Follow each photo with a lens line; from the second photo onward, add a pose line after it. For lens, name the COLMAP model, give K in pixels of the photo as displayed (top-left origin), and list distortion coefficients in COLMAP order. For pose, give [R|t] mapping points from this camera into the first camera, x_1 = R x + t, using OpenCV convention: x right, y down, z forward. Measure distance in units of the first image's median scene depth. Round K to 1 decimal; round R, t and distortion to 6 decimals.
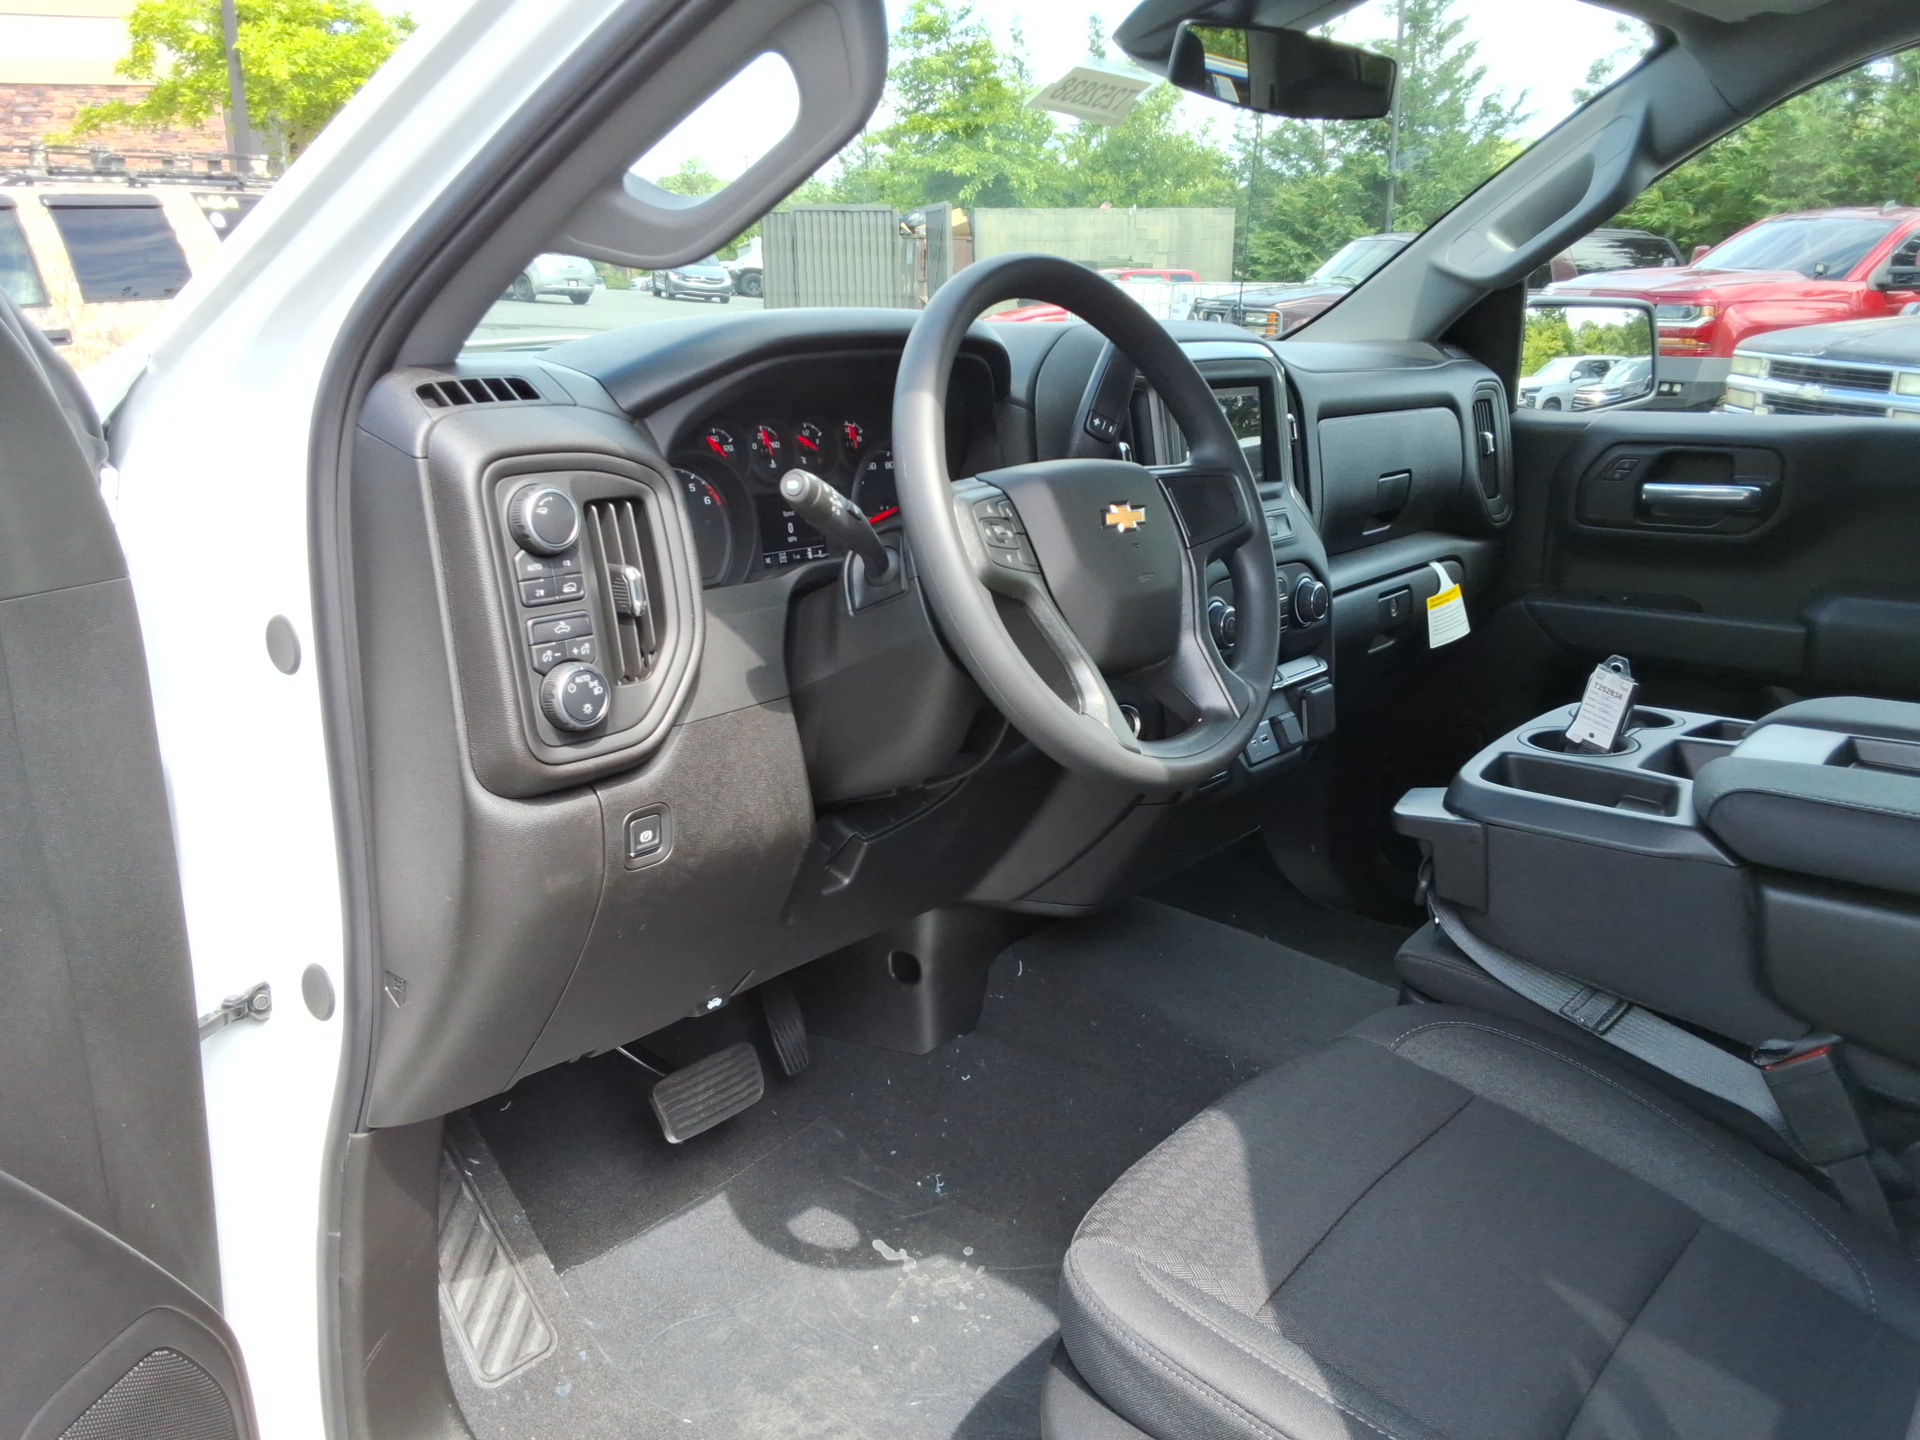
lens RADIAL K [[1556.5, 0, 981.5], [0, 1556.5, 709.6], [0, 0, 1]] dist [0.127248, -0.198834]
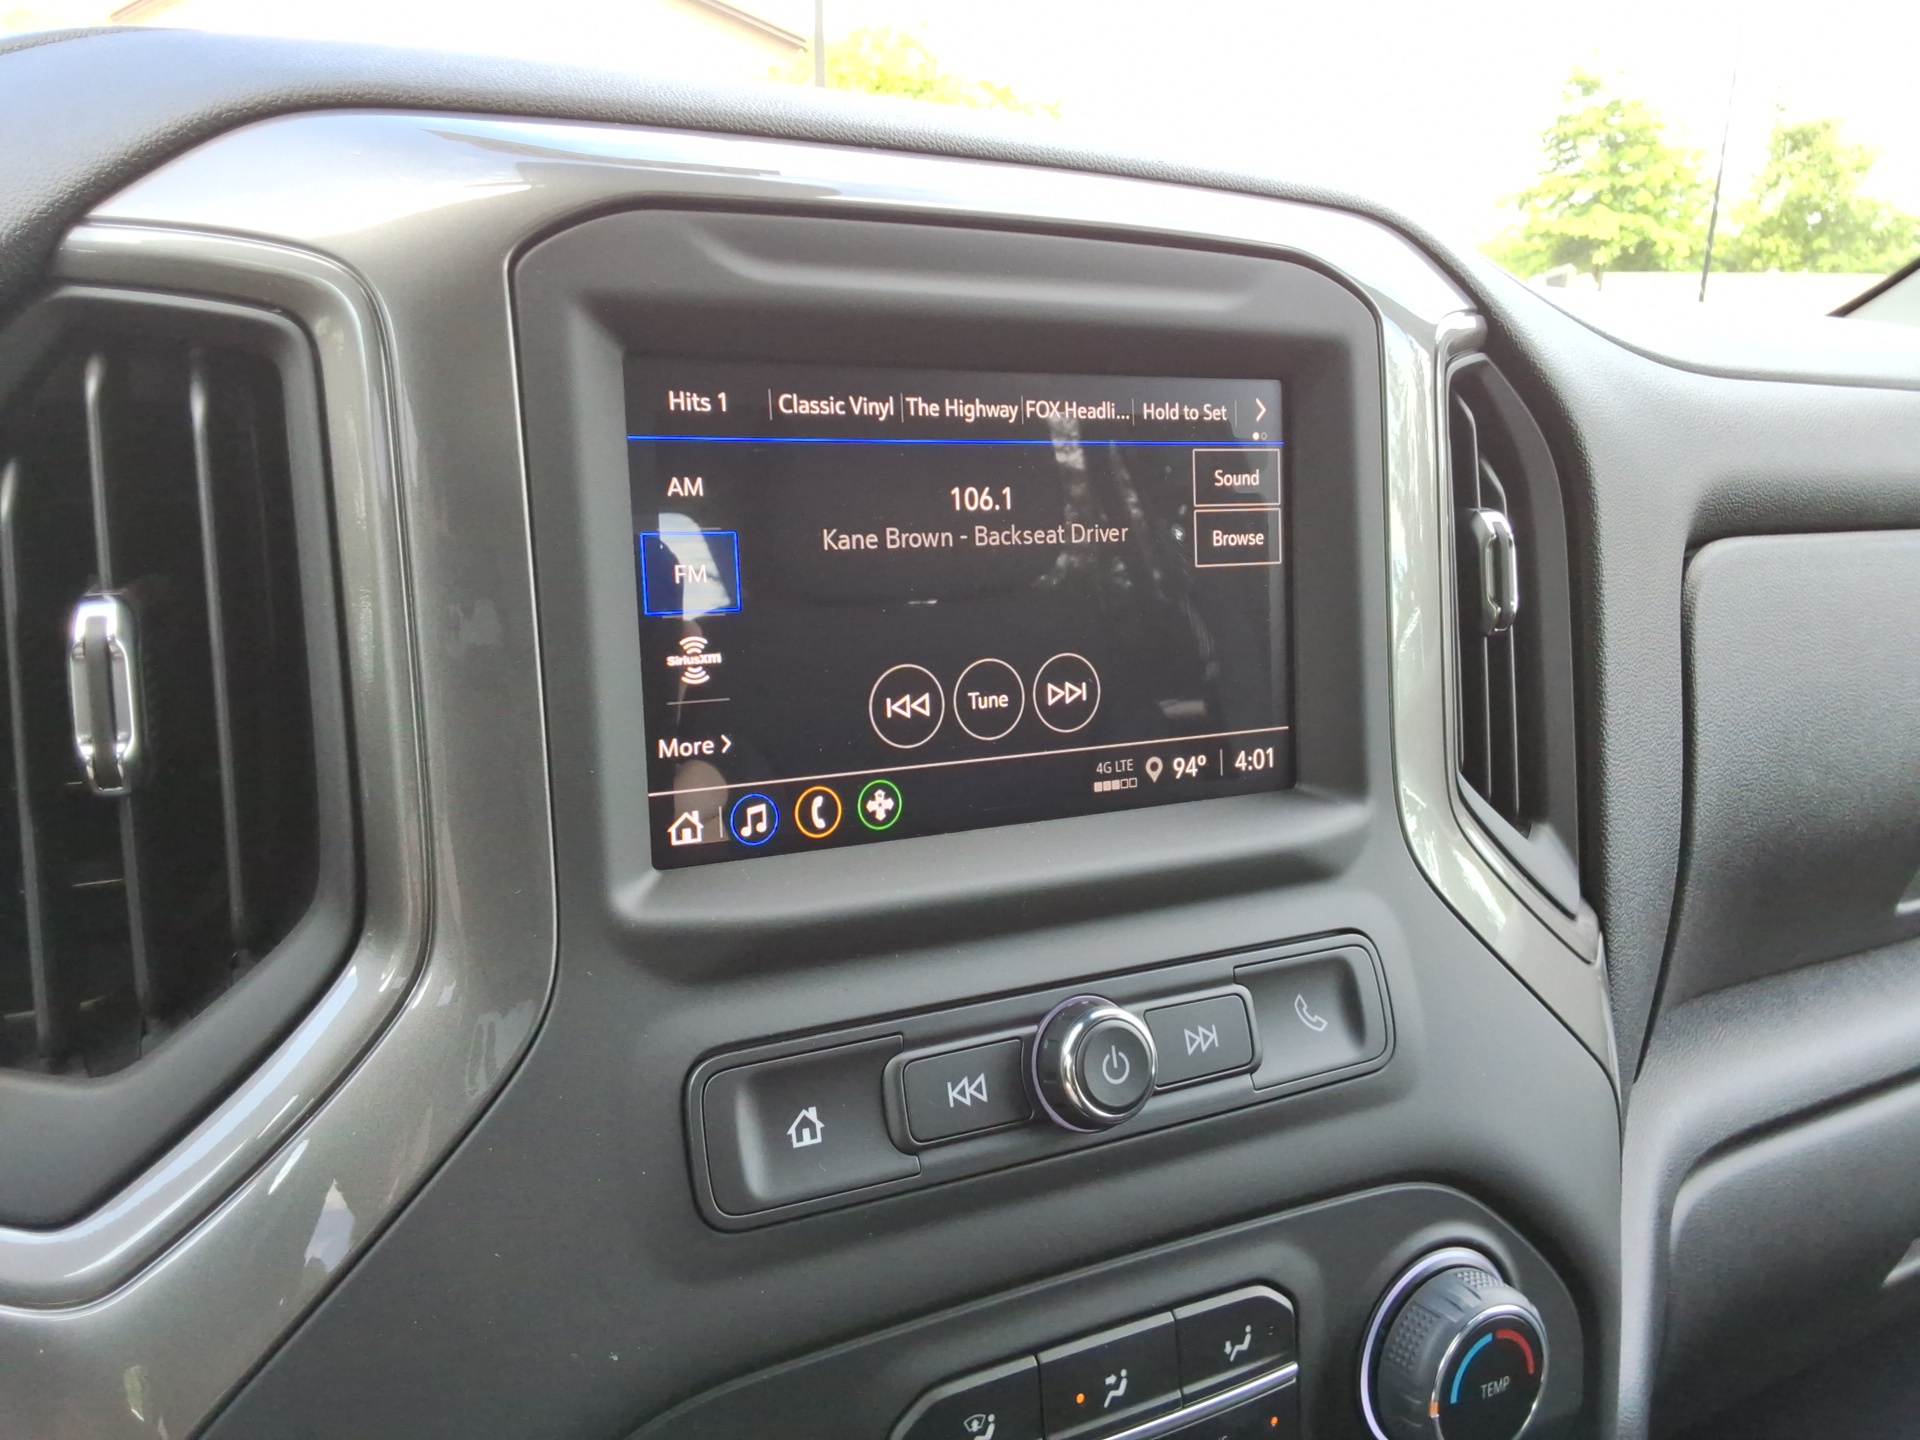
lens RADIAL K [[1567.2, 0, 967.2], [0, 1567.2, 699.8], [0, 0, 1]] dist [0.128154, -0.233630]
pose [[0.925551, 0.097864, -0.365757, 0.298362], [-0.117148, 0.992635, -0.030847, -0.198656], [0.360045, 0.071398, 0.930199, 1.040884]]
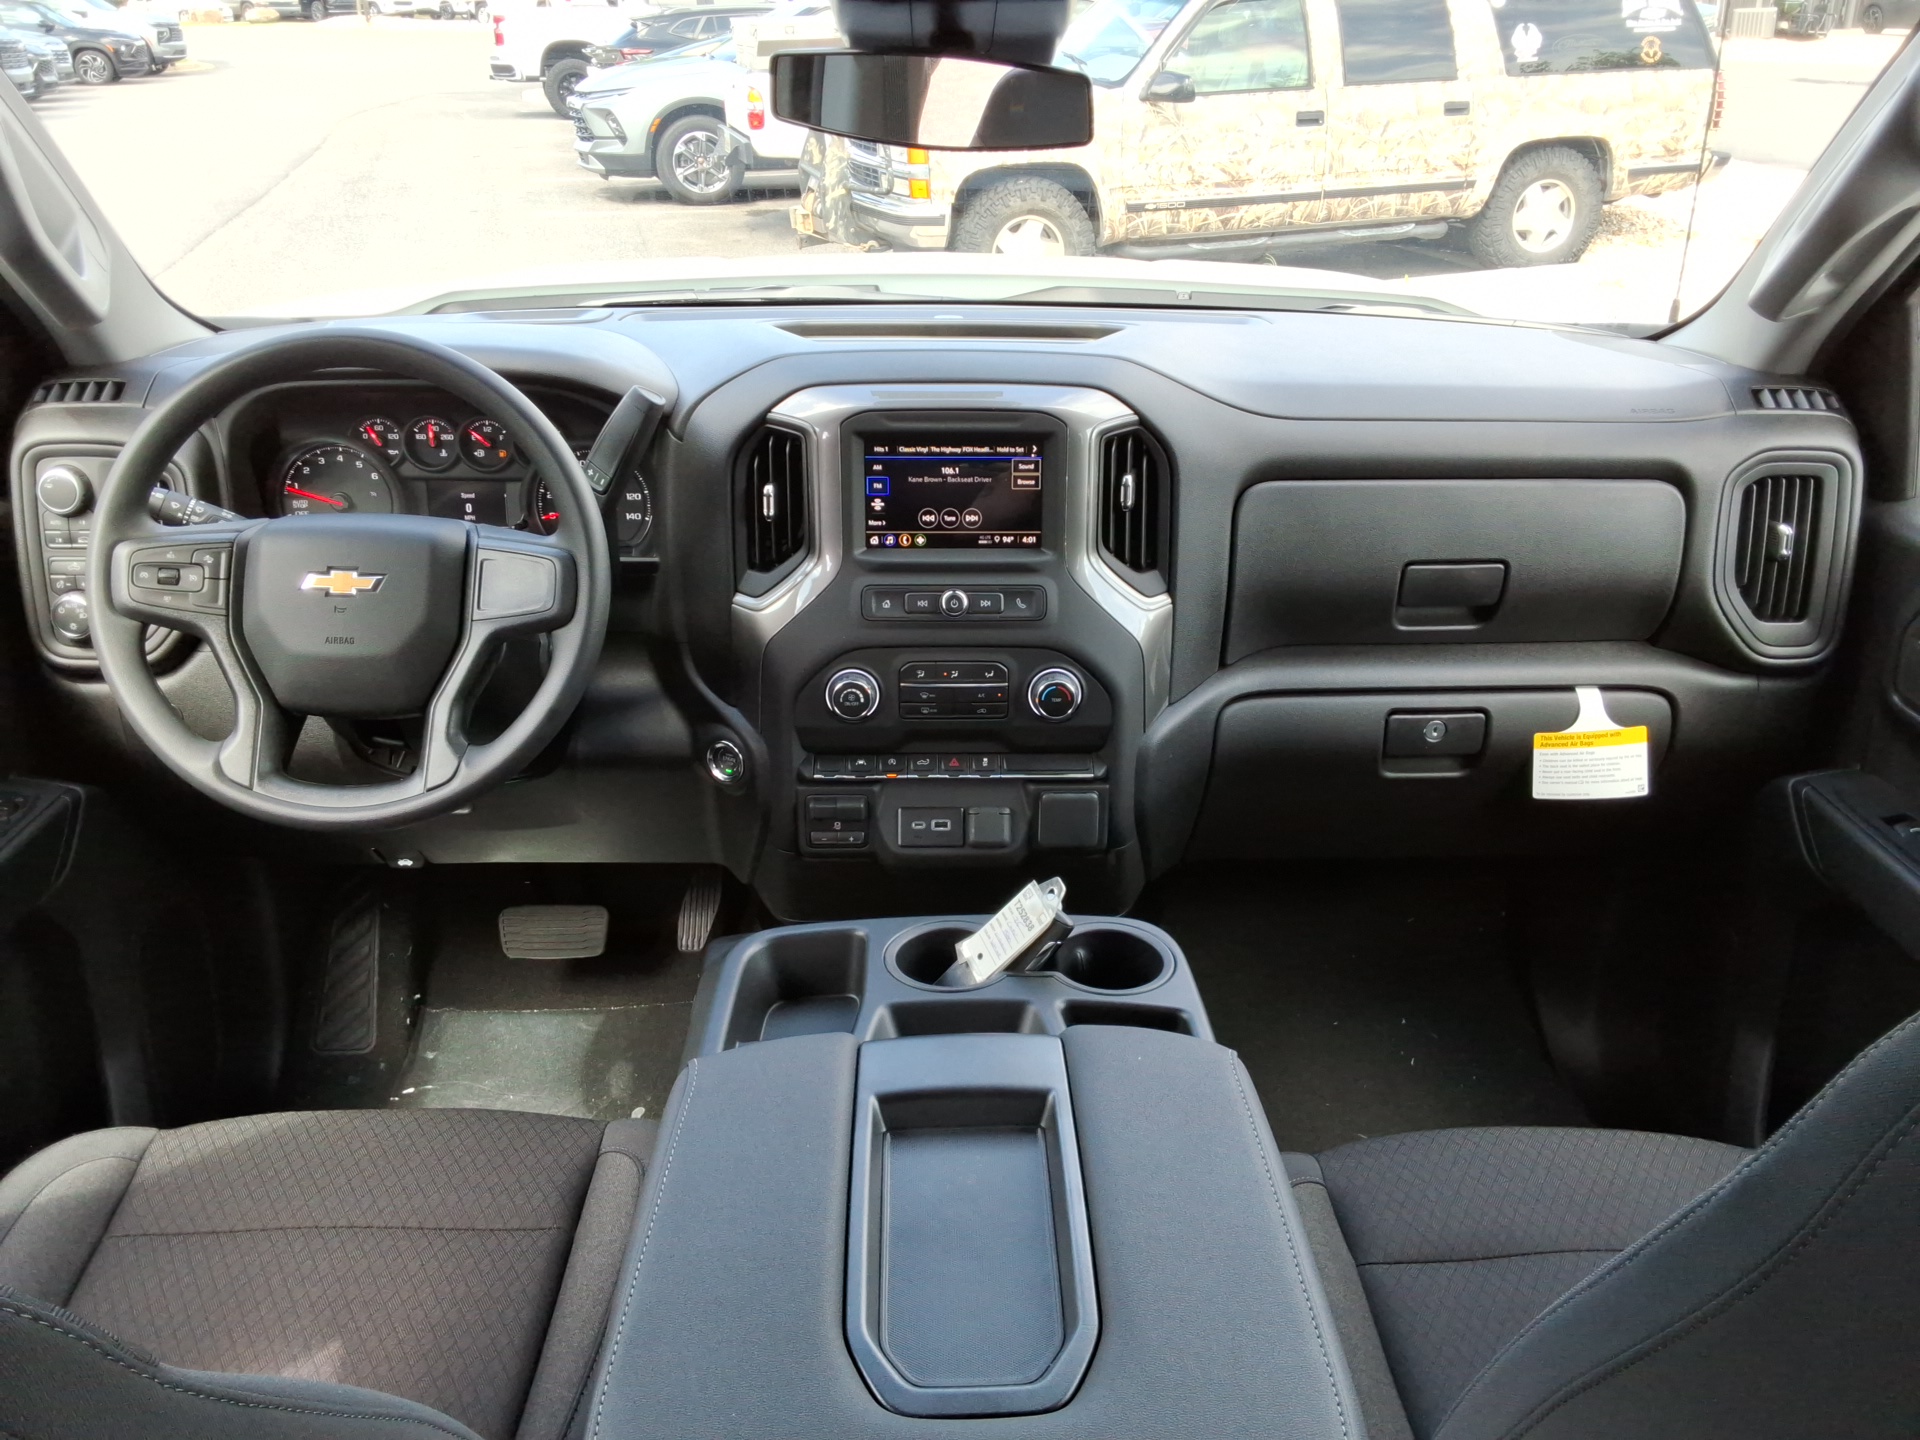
lens RADIAL K [[1539.7, 0, 974.4], [0, 1539.7, 707.6], [0, 0, 1]] dist [0.115821, -0.194180]
pose [[0.650916, 0.302593, -0.696237, 1.061533], [-0.194679, 0.952992, 0.232175, -0.344835], [0.733763, -0.015584, 0.679226, 0.526238]]
